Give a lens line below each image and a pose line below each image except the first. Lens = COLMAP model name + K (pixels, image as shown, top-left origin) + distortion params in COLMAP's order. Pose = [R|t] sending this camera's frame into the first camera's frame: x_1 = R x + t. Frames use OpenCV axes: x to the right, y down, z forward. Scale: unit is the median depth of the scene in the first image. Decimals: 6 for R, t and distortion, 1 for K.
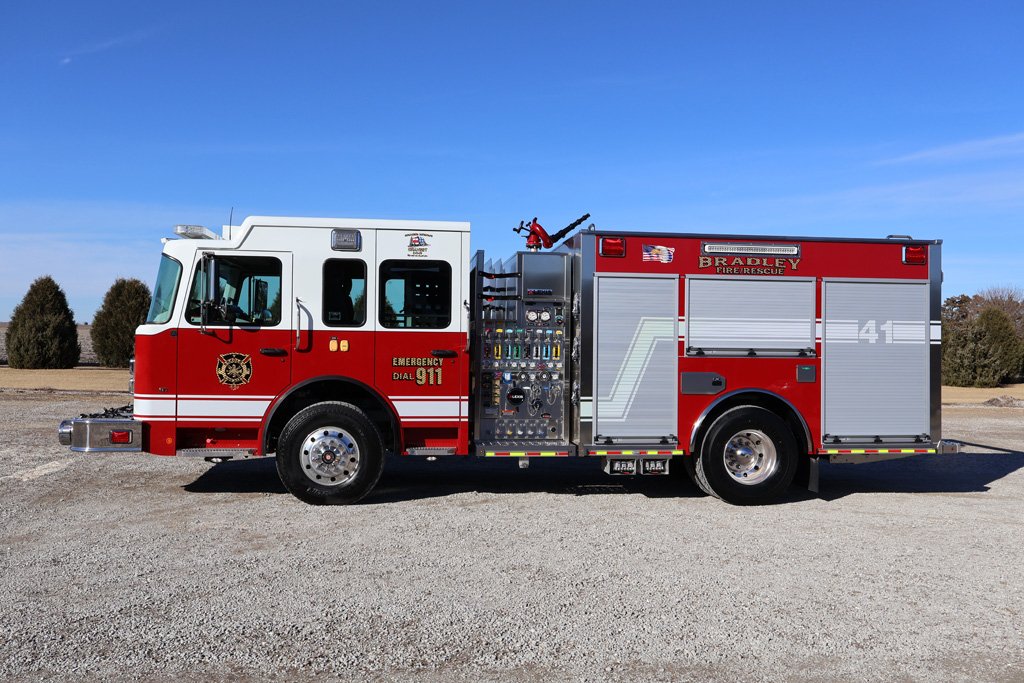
lens RADIAL K [[863.8, 0, 512.0], [0, 863.8, 341.5], [0, 0, 1]] dist [-0.008802, -0.003242]
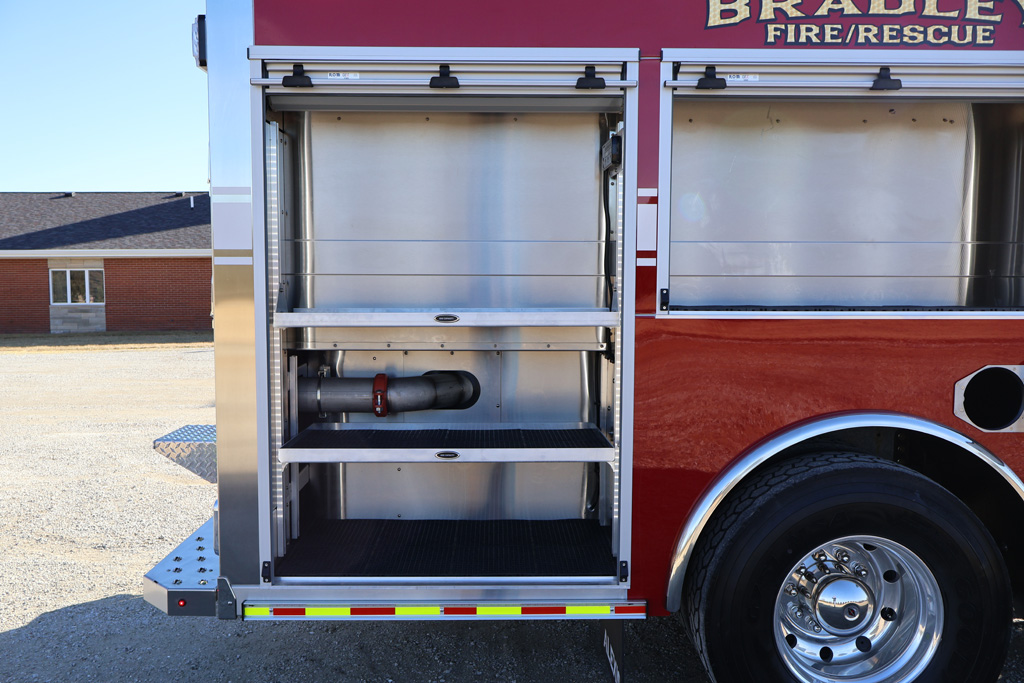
lens RADIAL K [[863.8, 0, 512.0], [0, 863.8, 341.5], [0, 0, 1]] dist [-0.008802, -0.003242]
pose [[0.994613, 0.002988, -0.103616, 0.185351], [0.006503, 0.995816, 0.091144, -0.002615], [0.103455, -0.091327, 0.990432, 0.700786]]
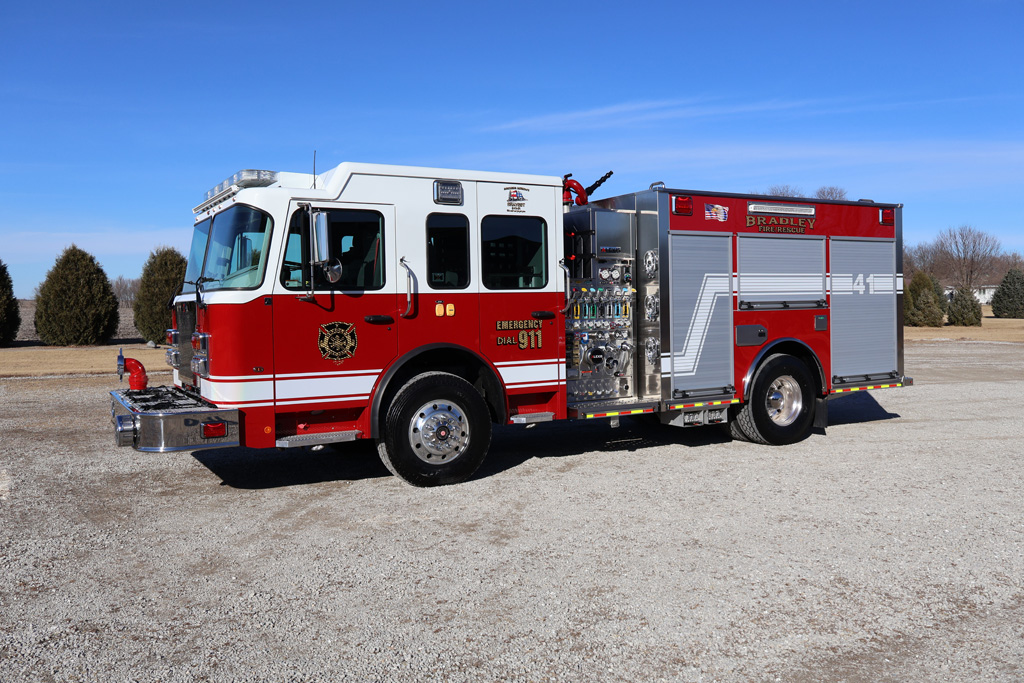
lens RADIAL K [[863.8, 0, 512.0], [0, 863.8, 341.5], [0, 0, 1]] dist [-0.008802, -0.003242]
pose [[0.920656, -0.044326, 0.387849, -0.479868], [0.026032, 0.998292, 0.052298, -0.007493], [-0.389505, -0.038052, 0.920238, 0.135928]]
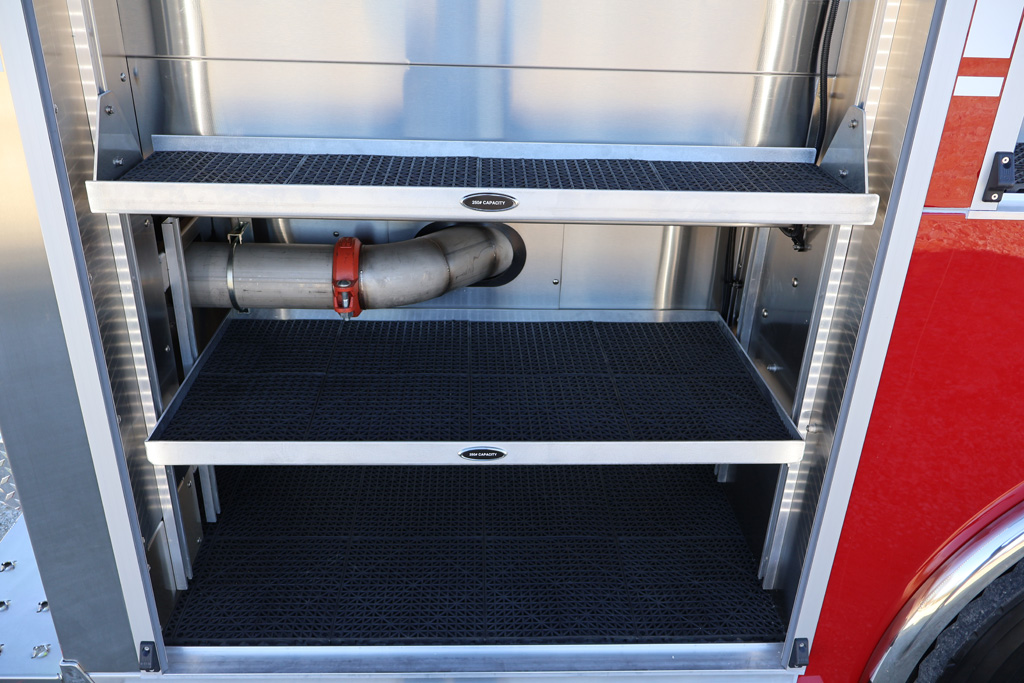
lens RADIAL K [[863.8, 0, 512.0], [0, 863.8, 341.5], [0, 0, 1]] dist [-0.008802, -0.003242]
pose [[0.996266, 0.056598, -0.065198, 0.140995], [-0.020486, 0.888551, 0.458320, -0.026862], [0.083872, -0.455273, 0.886393, 0.887170]]
